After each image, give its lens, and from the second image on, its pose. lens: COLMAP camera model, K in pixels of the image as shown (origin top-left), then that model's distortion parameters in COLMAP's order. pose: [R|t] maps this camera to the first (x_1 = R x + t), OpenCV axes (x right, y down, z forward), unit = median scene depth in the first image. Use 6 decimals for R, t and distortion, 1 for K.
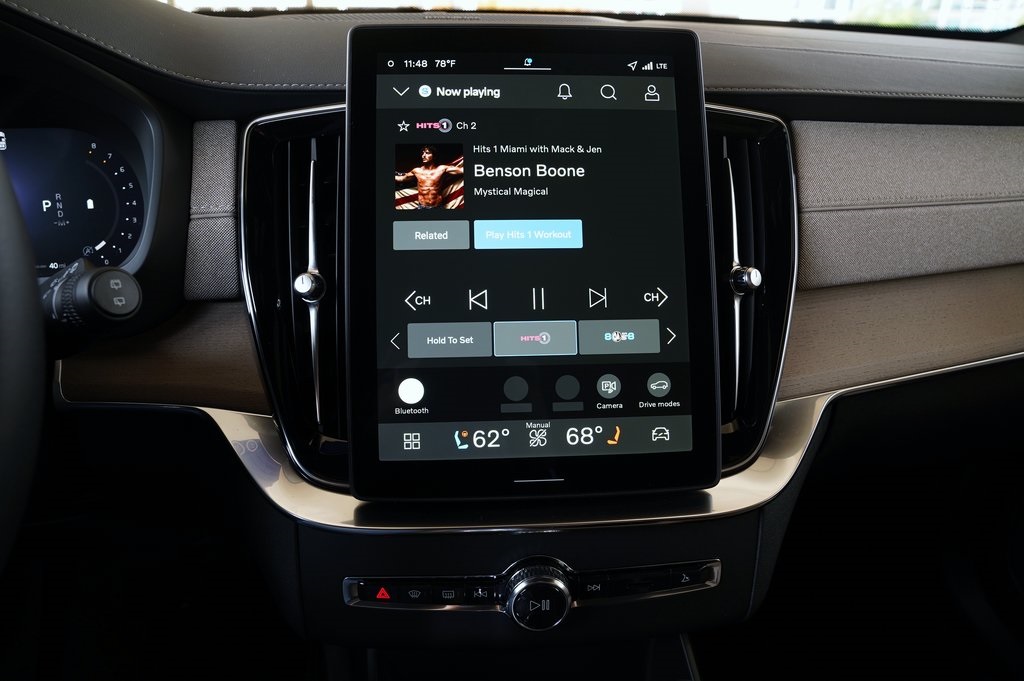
lens RADIAL K [[721.4, 0, 513.1], [0, 721.4, 335.0], [0, 0, 1]] dist [-0.122790, 0.075438]
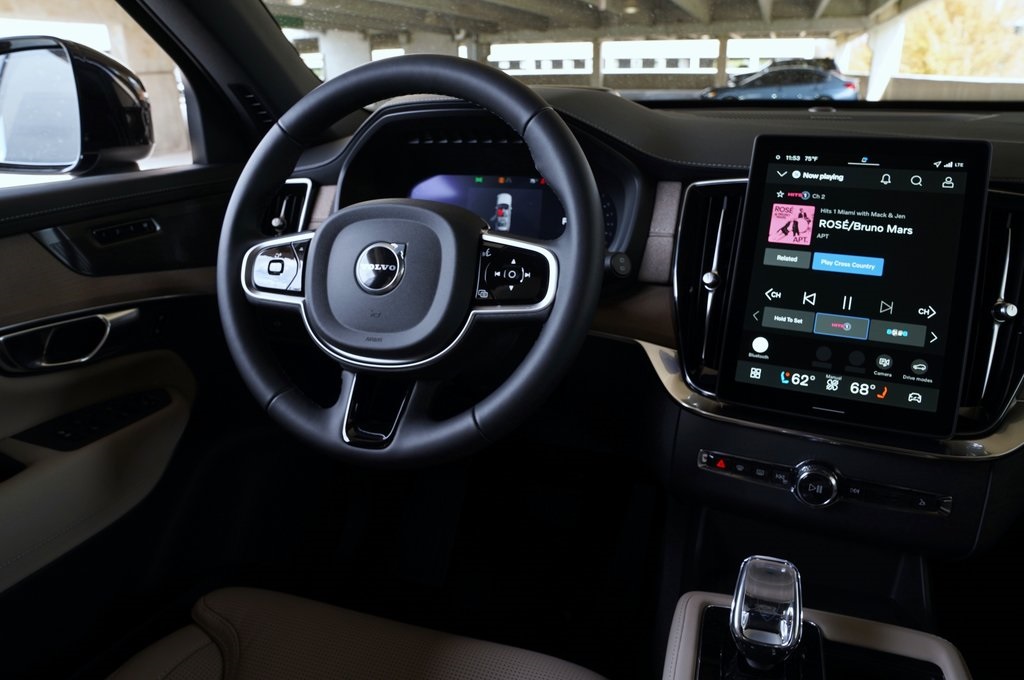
lens RADIAL K [[721.4, 0, 501.2], [0, 721.4, 336.9], [0, 0, 1]] dist [-0.122790, 0.075438]
pose [[0.854317, 0.148718, -0.498021, 0.163551], [-0.177869, 0.983989, -0.011284, 0.177065], [0.488370, 0.098223, 0.867091, -0.739477]]
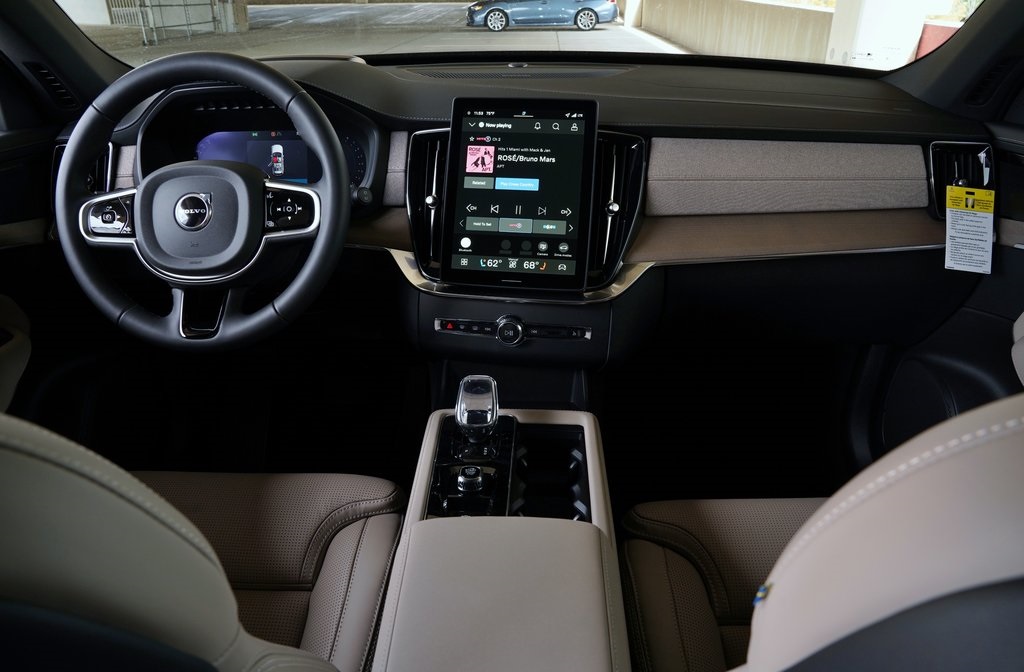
lens RADIAL K [[749.3, 0, 515.3], [0, 749.3, 331.6], [0, 0, 1]] dist [-0.121196, 0.064661]
pose [[0.972903, 0.085547, -0.214805, 0.591640], [-0.077890, 0.995996, 0.043877, 0.246295], [0.217699, -0.025957, 0.975671, -1.478276]]
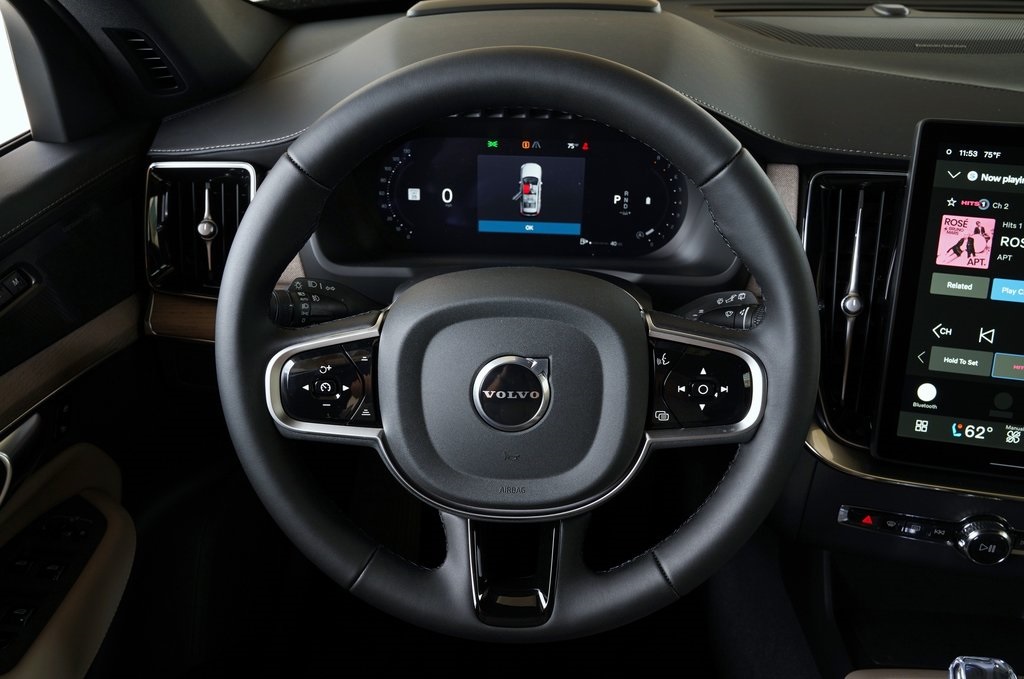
lens RADIAL K [[817.6, 0, 502.8], [0, 817.6, 338.4], [0, 0, 1]] dist [-0.066516, 0.061025]
pose [[0.963692, 0.142509, -0.225807, -0.574613], [-0.099445, 0.976383, 0.191798, -0.238686], [0.247807, -0.162379, 0.955105, -0.701350]]
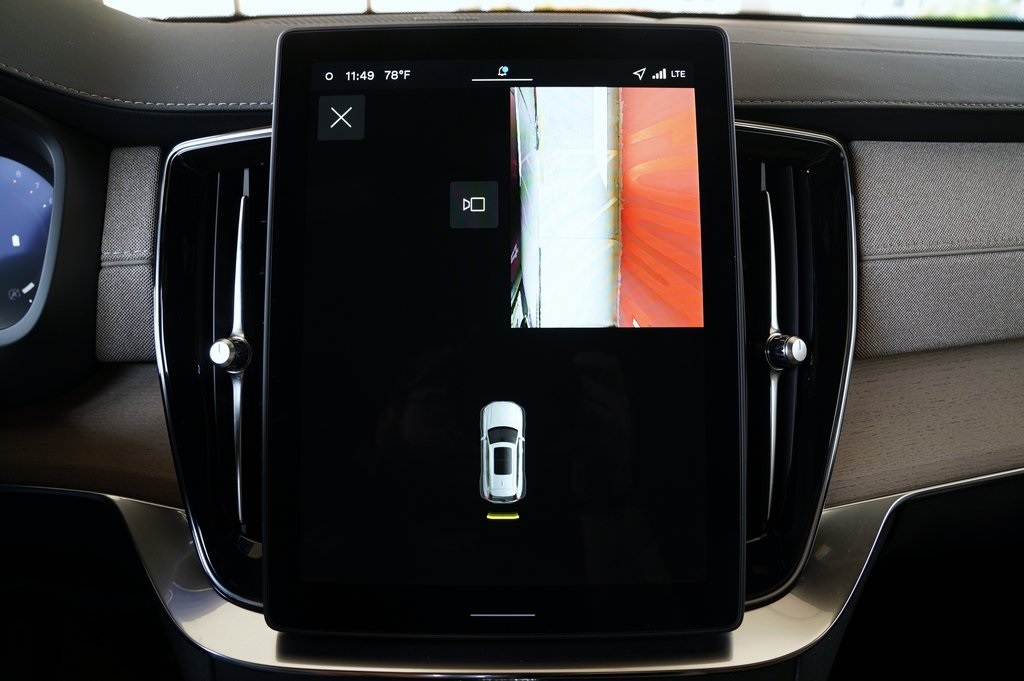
lens RADIAL K [[721.4, 0, 509.9], [0, 721.4, 333.2], [0, 0, 1]] dist [-0.122790, 0.075438]
pose [[0.996698, 0.015543, -0.079693, 0.093461], [-0.015817, 0.999871, -0.002811, -0.093681], [0.079639, 0.004063, 0.996816, 0.220921]]
